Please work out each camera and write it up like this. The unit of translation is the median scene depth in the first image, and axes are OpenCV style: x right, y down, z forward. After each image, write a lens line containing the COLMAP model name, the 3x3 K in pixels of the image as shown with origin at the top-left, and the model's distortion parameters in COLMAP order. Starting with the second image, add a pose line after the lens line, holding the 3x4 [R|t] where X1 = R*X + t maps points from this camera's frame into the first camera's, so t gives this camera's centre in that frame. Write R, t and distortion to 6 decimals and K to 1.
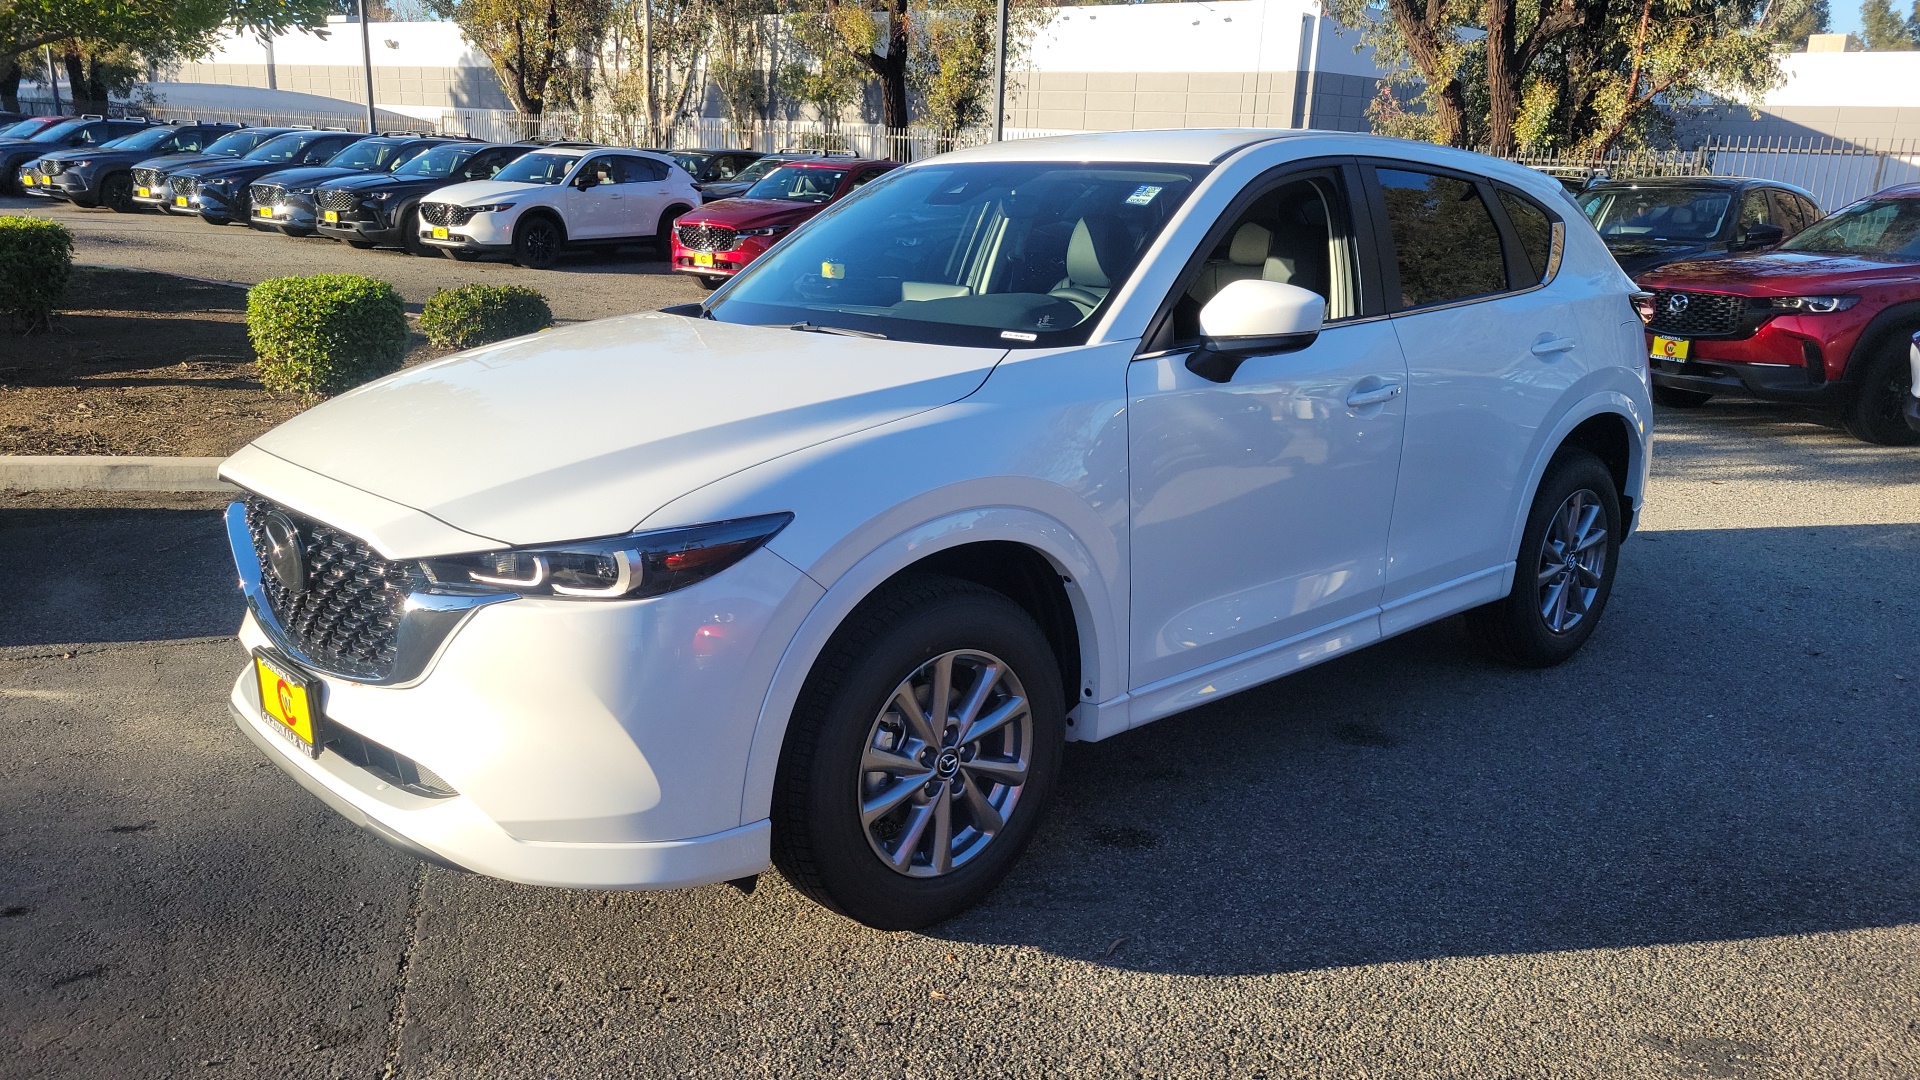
lens RADIAL K [[1461.1, 0, 961.6], [0, 1461.1, 548.0], [0, 0, 1]] dist [0.042209, -0.022909]
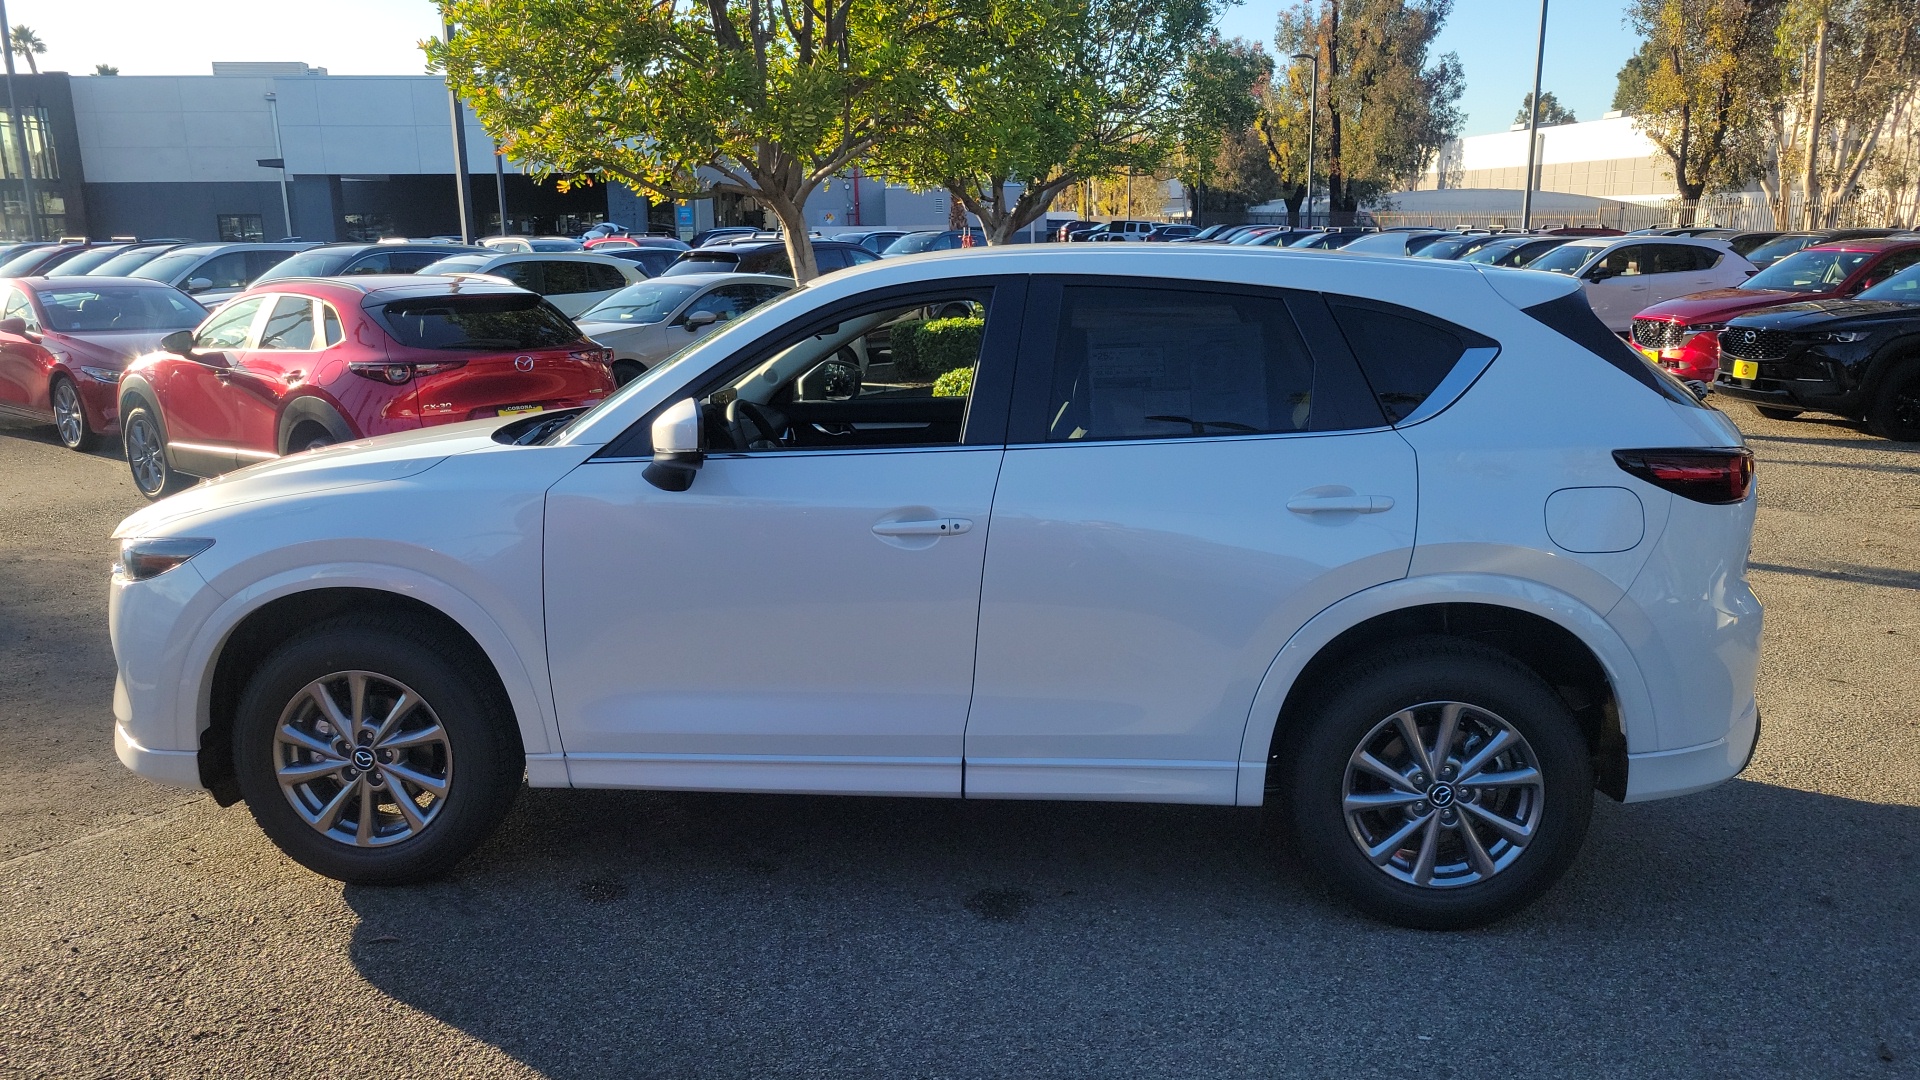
lens RADIAL K [[1461.1, 0, 954.2], [0, 1461.1, 534.9], [0, 0, 1]] dist [0.042209, -0.022909]
pose [[0.670538, 0.110616, -0.733582, 0.847775], [-0.159329, 0.987220, 0.003226, -0.089553], [0.724564, 0.114718, 0.679593, 0.324020]]
